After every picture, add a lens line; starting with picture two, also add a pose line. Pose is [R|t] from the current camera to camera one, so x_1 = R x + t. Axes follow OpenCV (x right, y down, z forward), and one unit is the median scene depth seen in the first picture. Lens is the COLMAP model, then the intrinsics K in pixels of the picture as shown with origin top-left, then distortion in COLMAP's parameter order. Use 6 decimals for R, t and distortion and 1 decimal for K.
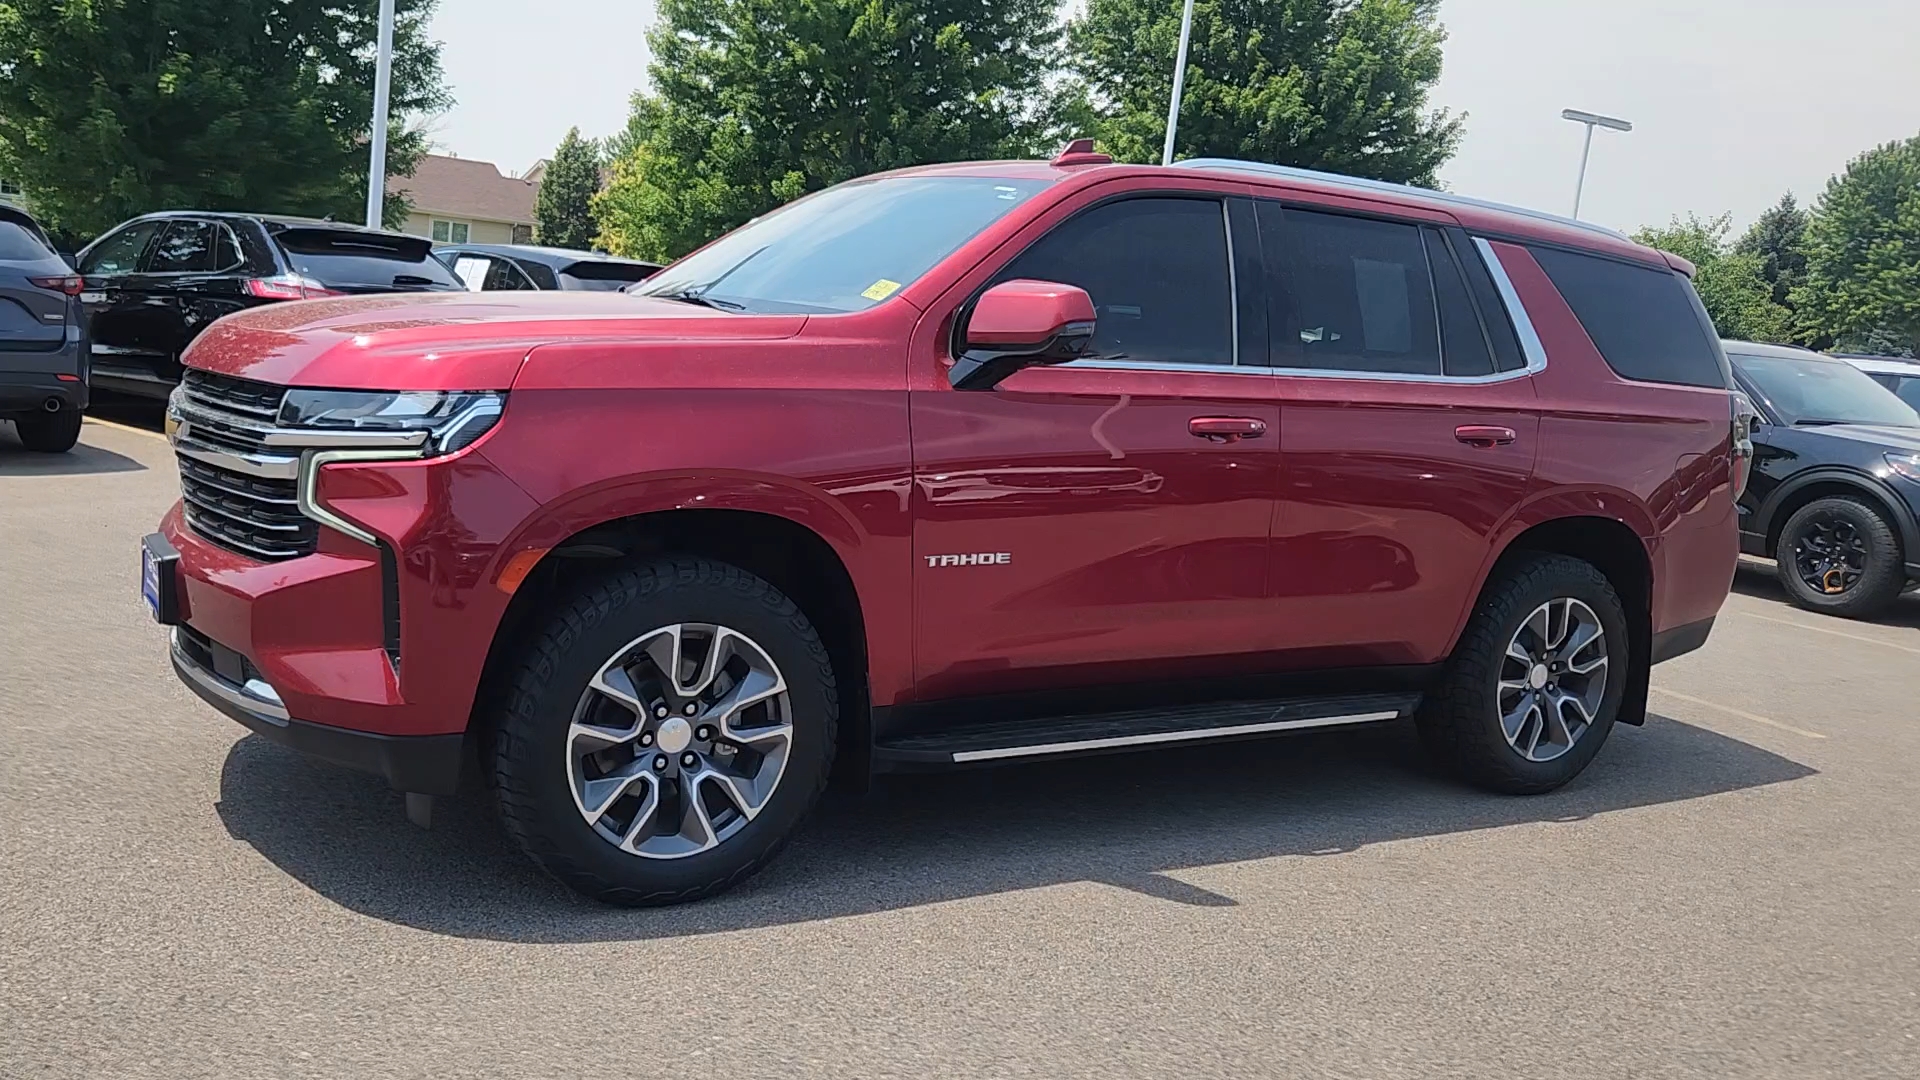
lens RADIAL K [[1634.3, 0, 954.8], [0, 1634.3, 539.1], [0, 0, 1]] dist [0.021377, 0.006904]
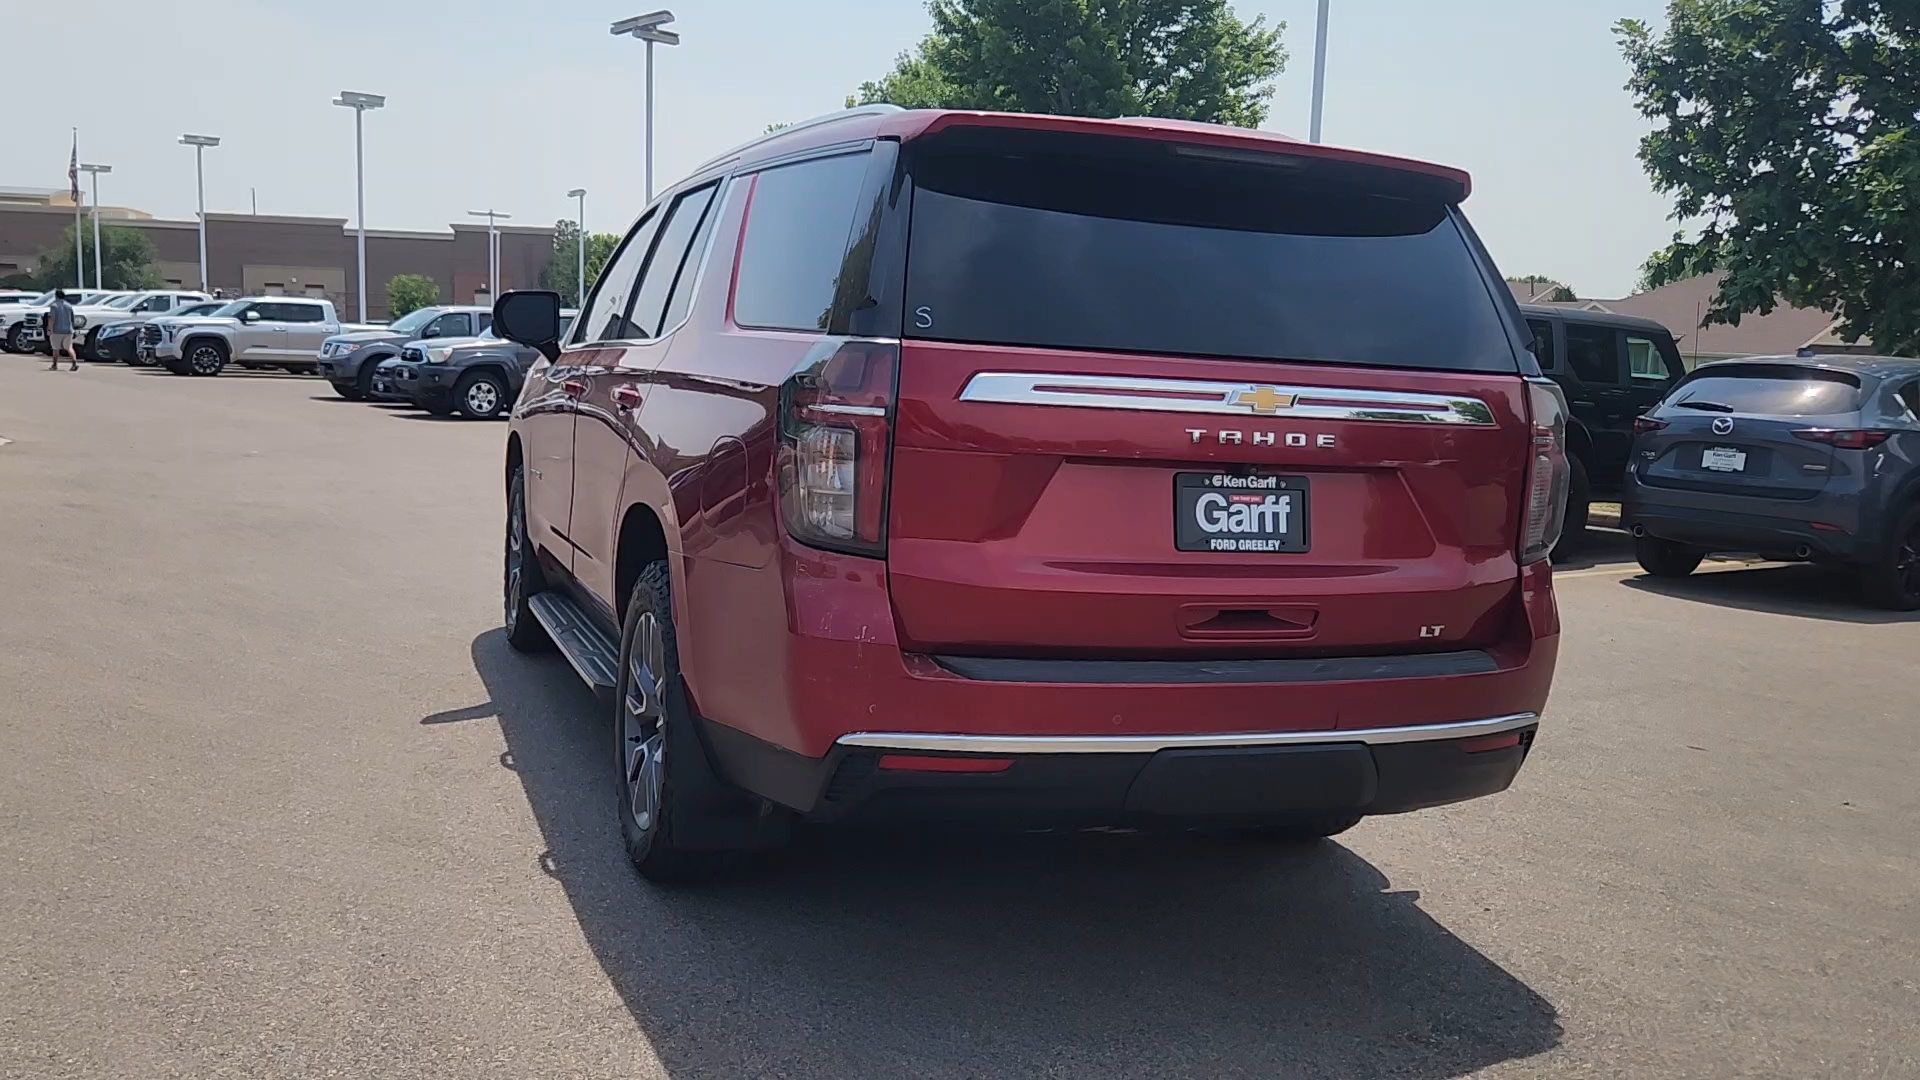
lens RADIAL K [[1634.3, 0, 958.8], [0, 1634.3, 548.6], [0, 0, 1]] dist [0.021377, 0.006904]
pose [[-0.193161, 0.019058, -0.980982, 1.062713], [-0.200769, 0.977889, 0.058530, -0.065969], [0.960406, 0.208256, -0.185064, 1.235879]]
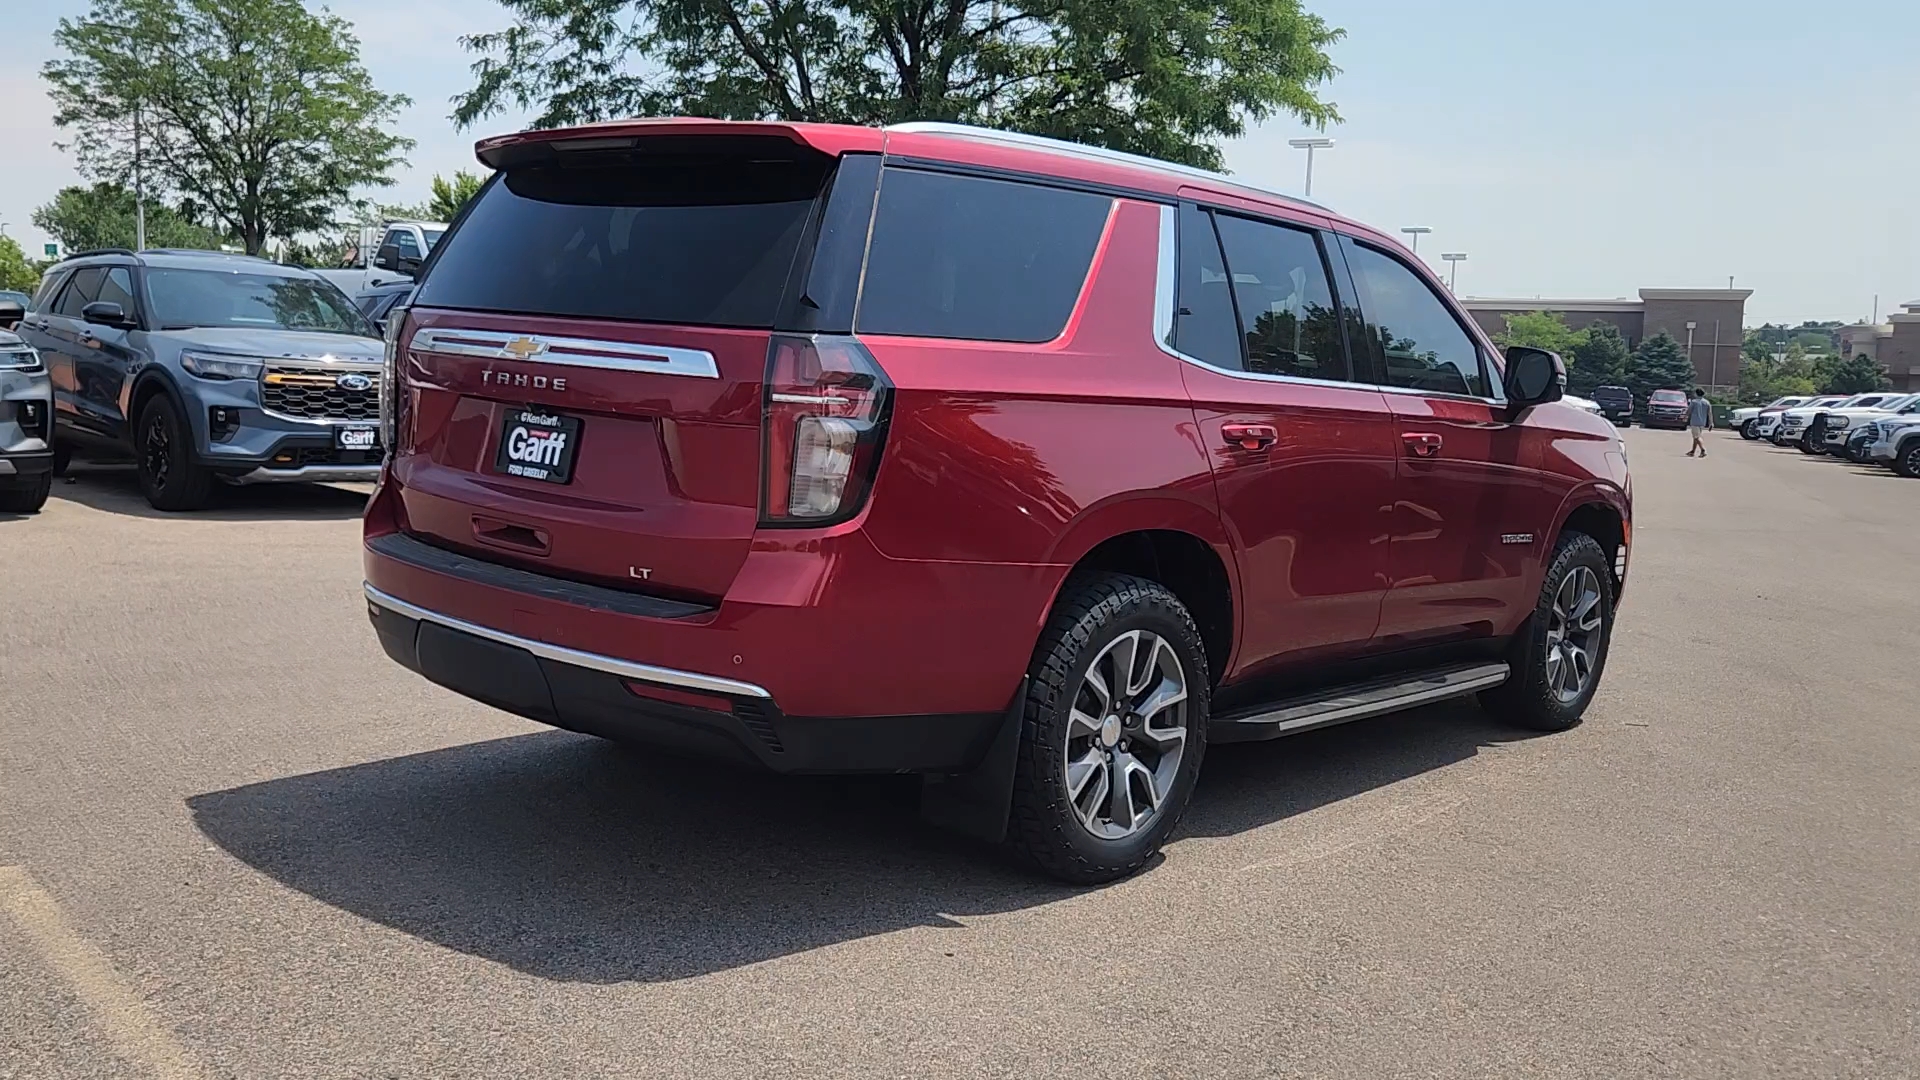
lens RADIAL K [[1634.3, 0, 954.8], [0, 1634.3, 543.2], [0, 0, 1]] dist [0.021377, 0.006904]
pose [[-0.949517, -0.113381, -0.292510, 0.475991], [-0.181629, 0.958923, 0.217893, -0.213176], [0.255790, 0.260021, -0.931107, 1.947890]]
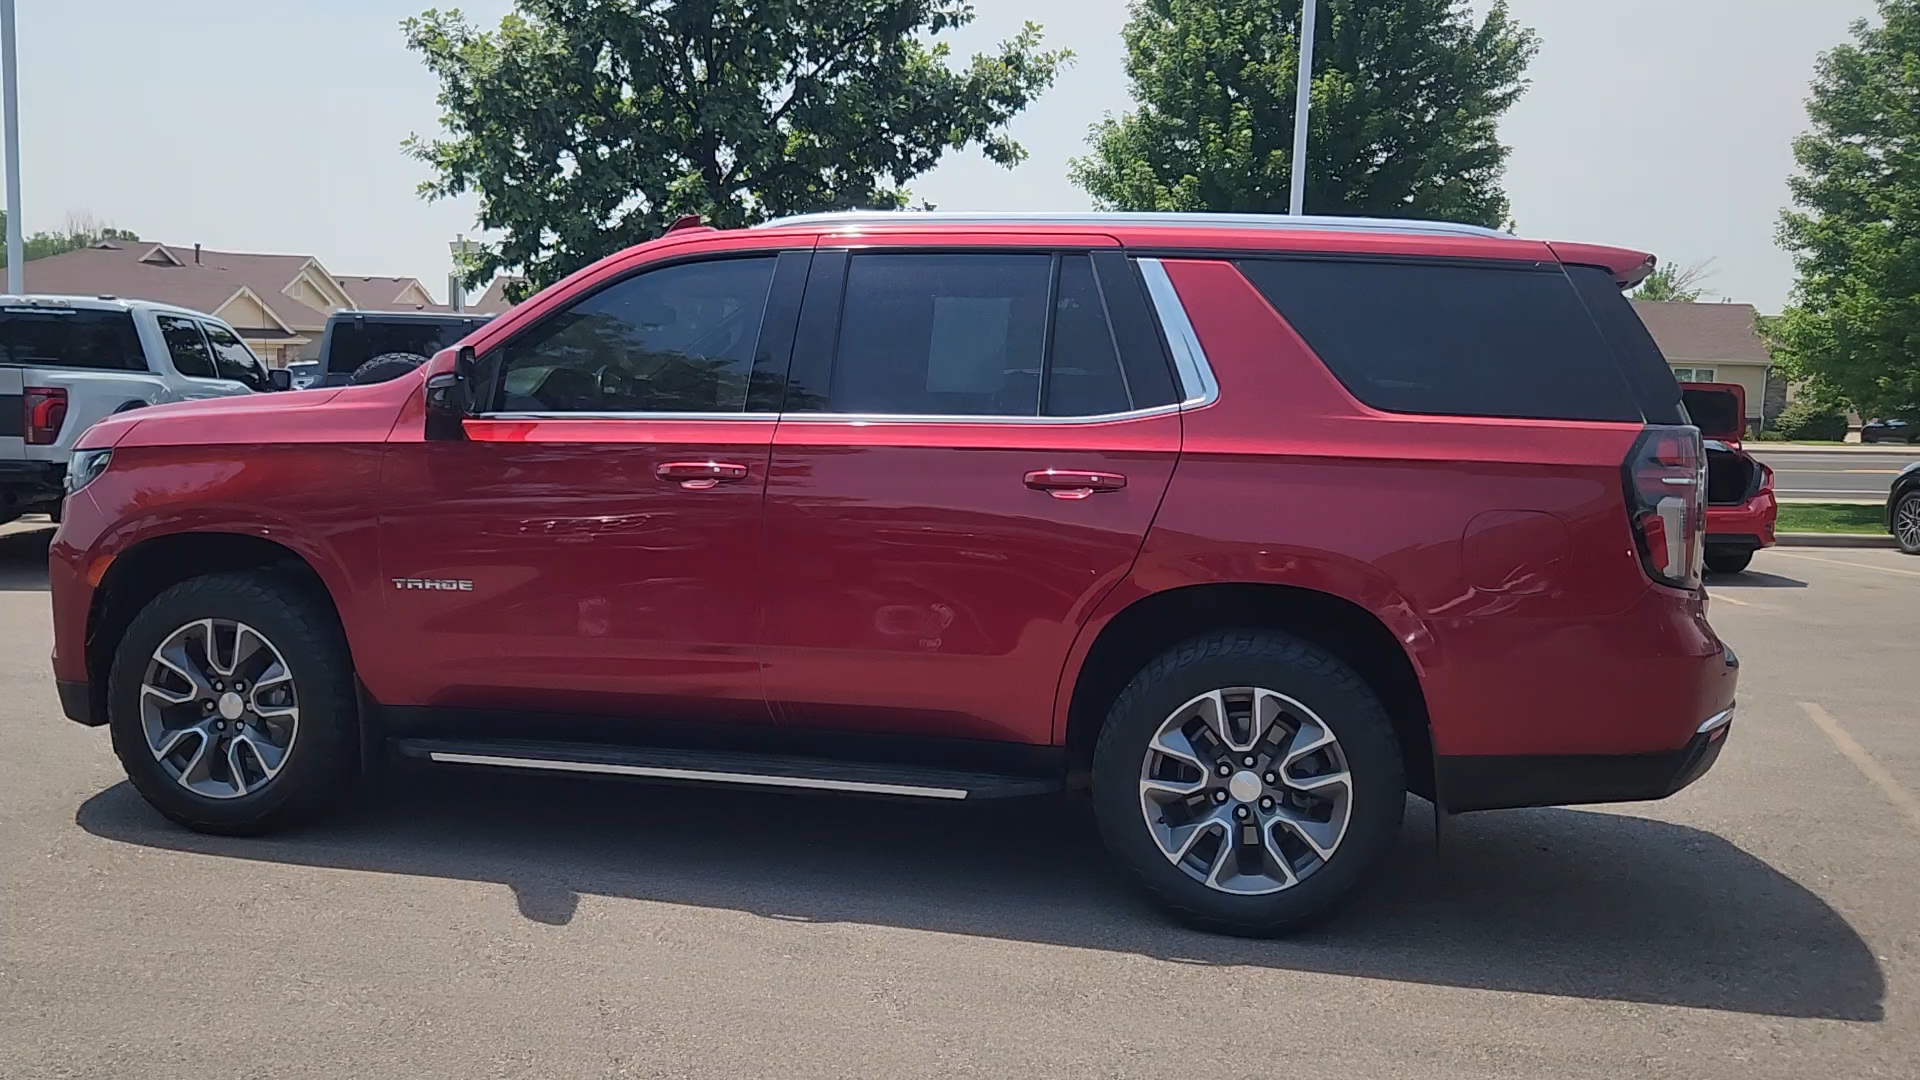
lens RADIAL K [[1634.3, 0, 960.0], [0, 1634.3, 537.3], [0, 0, 1]] dist [0.021377, 0.006904]
pose [[0.701070, -0.006848, -0.713060, 0.814671], [-0.064433, 0.995255, -0.072908, 0.029373], [0.710176, 0.097058, 0.697302, 0.327326]]
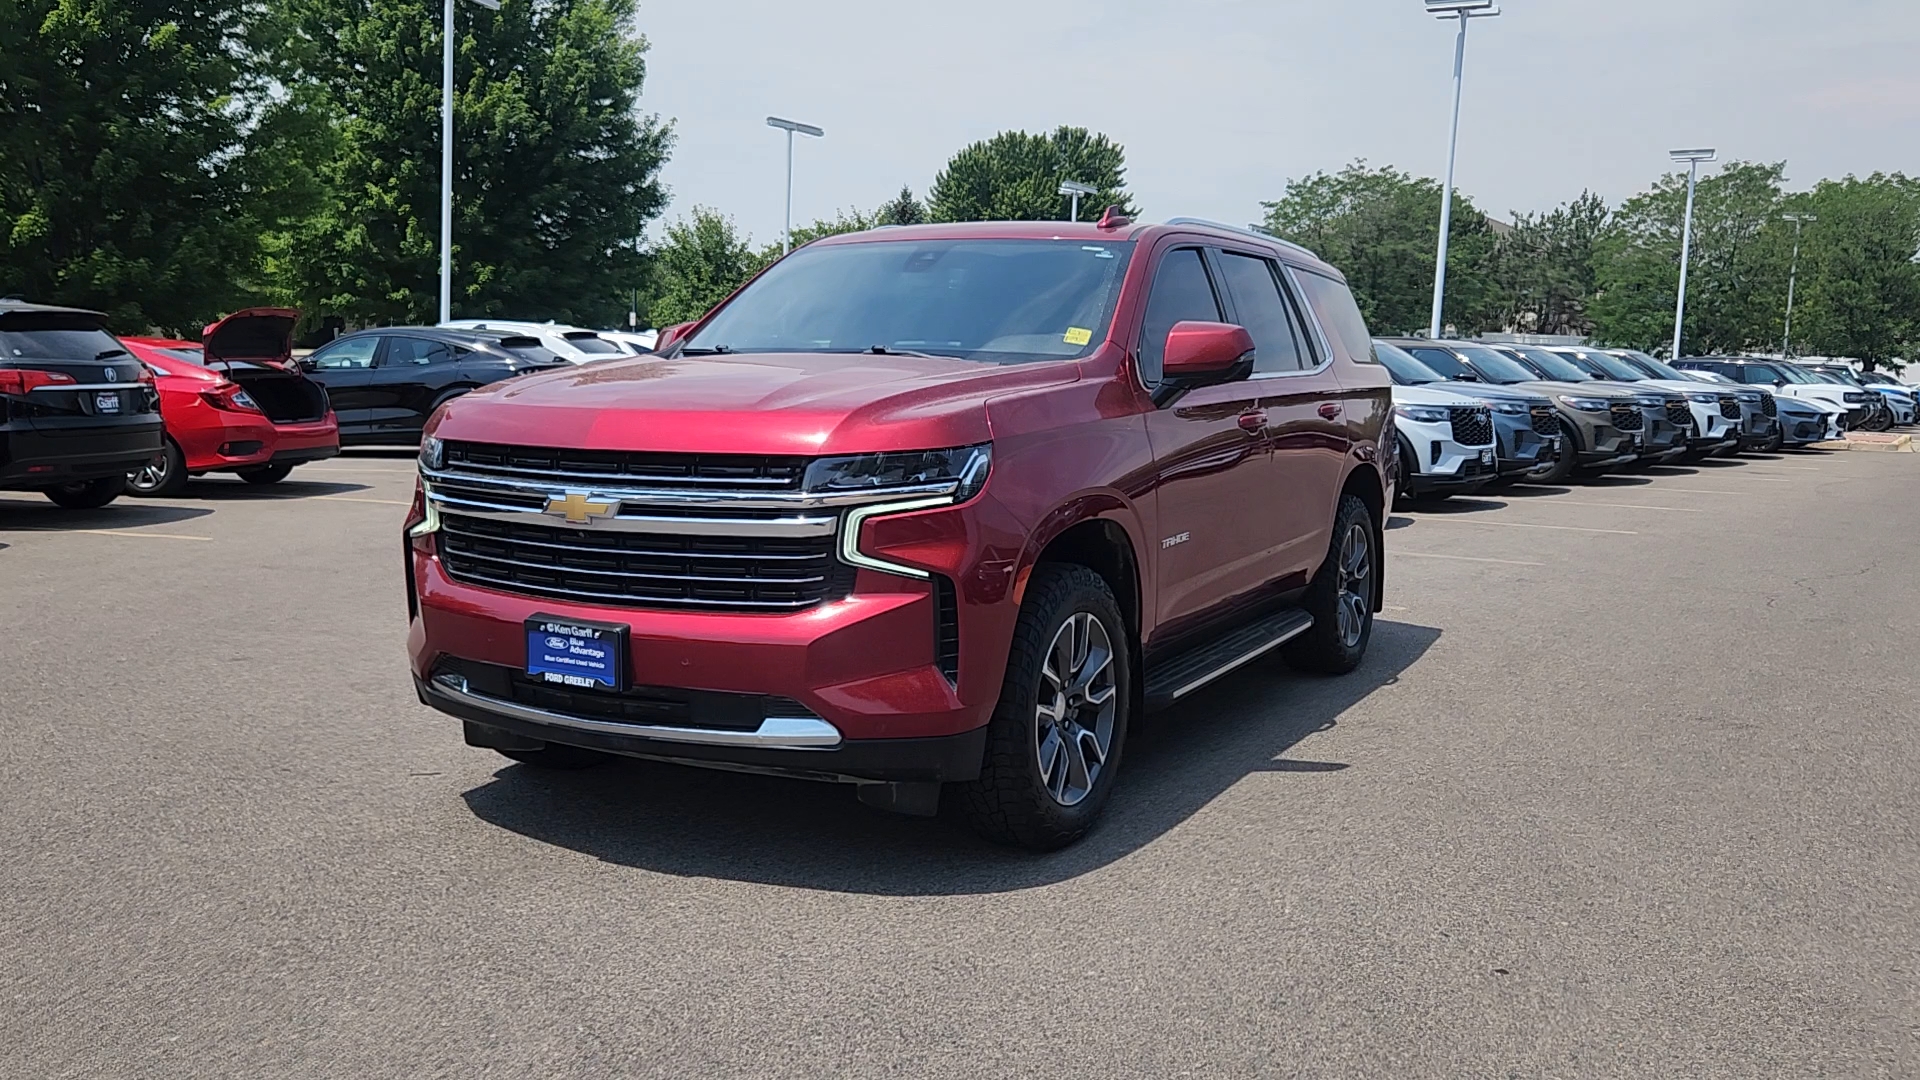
lens RADIAL K [[1634.3, 0, 962.6], [0, 1634.3, 550.4], [0, 0, 1]] dist [0.021377, 0.006904]
pose [[0.864888, -0.128912, 0.485129, -0.560286], [0.124425, 0.991356, 0.041605, -0.039585], [-0.486299, 0.024378, 0.873452, -0.033074]]
